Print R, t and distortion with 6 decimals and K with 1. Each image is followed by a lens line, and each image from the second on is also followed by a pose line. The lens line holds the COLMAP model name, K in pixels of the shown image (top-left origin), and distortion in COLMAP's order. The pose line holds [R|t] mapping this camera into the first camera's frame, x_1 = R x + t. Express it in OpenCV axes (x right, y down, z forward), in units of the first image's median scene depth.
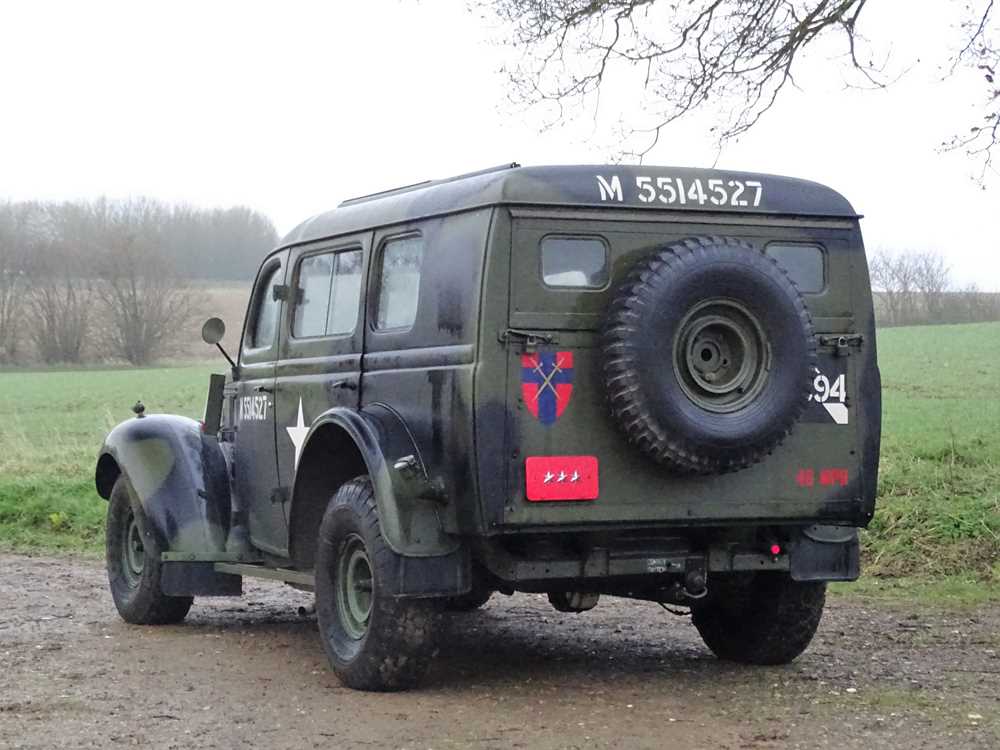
lens RADIAL K [[2305.2, 0, 500.0], [0, 2305.2, 375.0], [0, 0, 1]] dist [-0.063726, 0.337937]
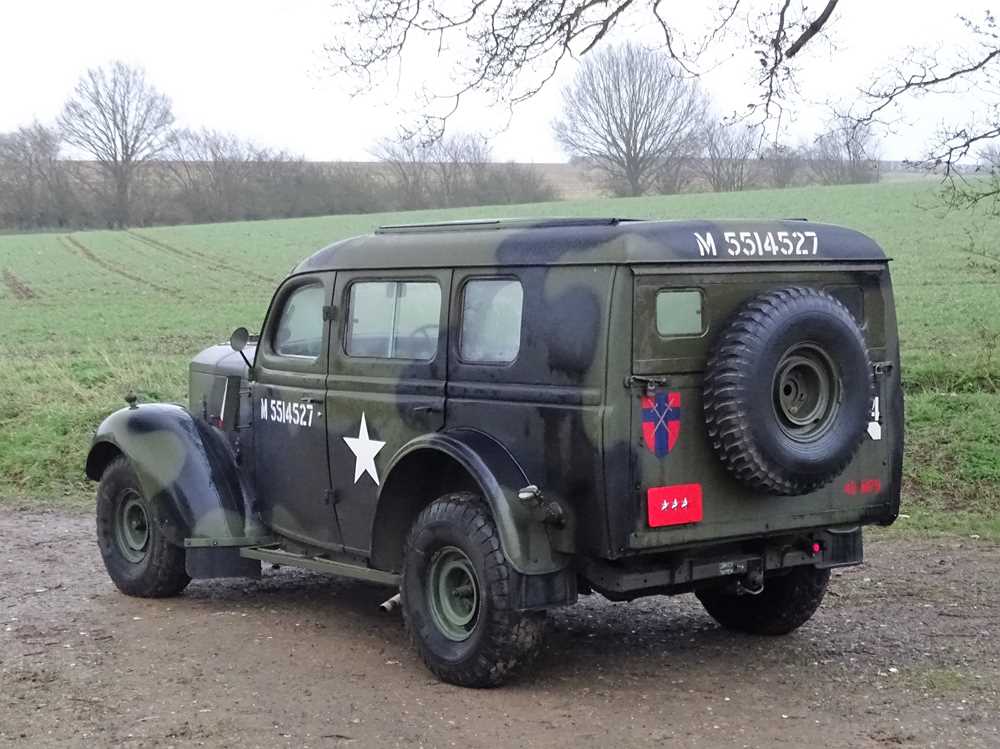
lens RADIAL K [[1994.8, 0, 500.0], [0, 1994.8, 374.5], [0, 0, 1]] dist [-0.042051, 0.069800]
pose [[0.978526, -0.022075, 0.204940, -0.247277], [0.007431, 0.997380, 0.071951, -0.086991], [-0.205992, -0.068883, 0.976126, 0.065548]]
